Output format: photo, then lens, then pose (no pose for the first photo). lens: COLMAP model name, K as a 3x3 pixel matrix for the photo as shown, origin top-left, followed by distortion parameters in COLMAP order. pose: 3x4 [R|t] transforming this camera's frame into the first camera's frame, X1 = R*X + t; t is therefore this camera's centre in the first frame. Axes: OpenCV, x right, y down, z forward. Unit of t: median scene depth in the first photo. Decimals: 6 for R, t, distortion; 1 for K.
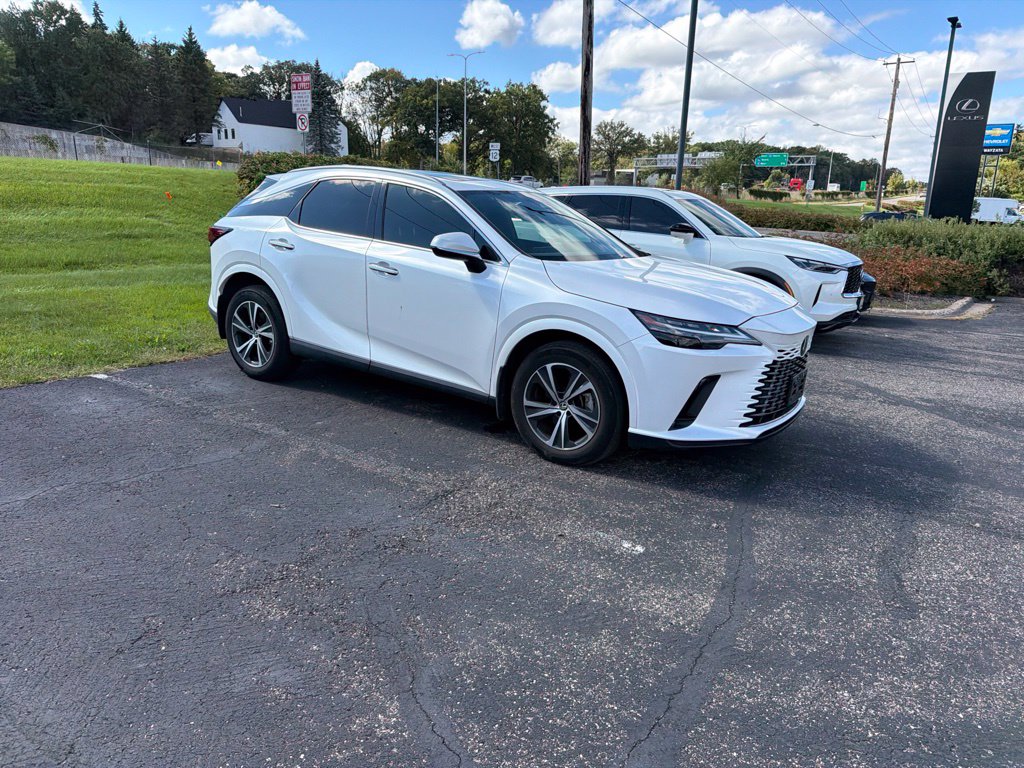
lens RADIAL K [[756.9, 0, 514.5], [0, 756.9, 389.4], [0, 0, 1]] dist [0.029940, -0.034183]
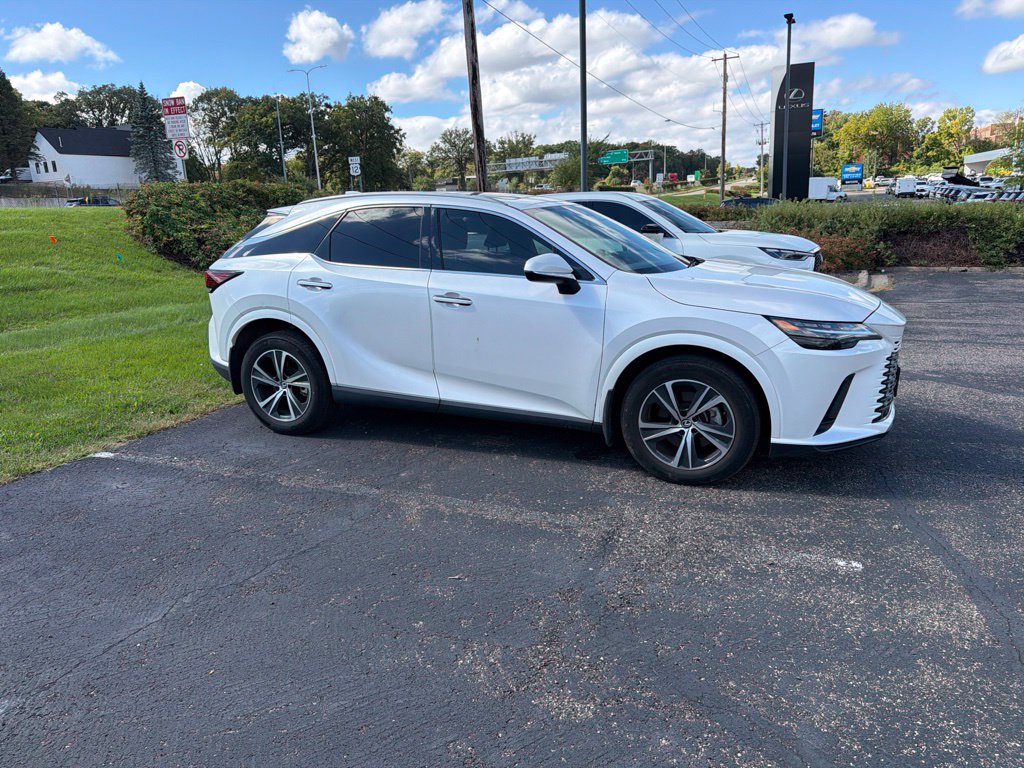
lens RADIAL K [[756.9, 0, 507.6], [0, 756.9, 385.5], [0, 0, 1]] dist [0.029940, -0.034183]
pose [[0.978214, -0.117649, 0.171044, -0.097821], [0.120103, 0.992753, -0.004037, -0.015384], [-0.169330, 0.024492, 0.985255, 0.028927]]
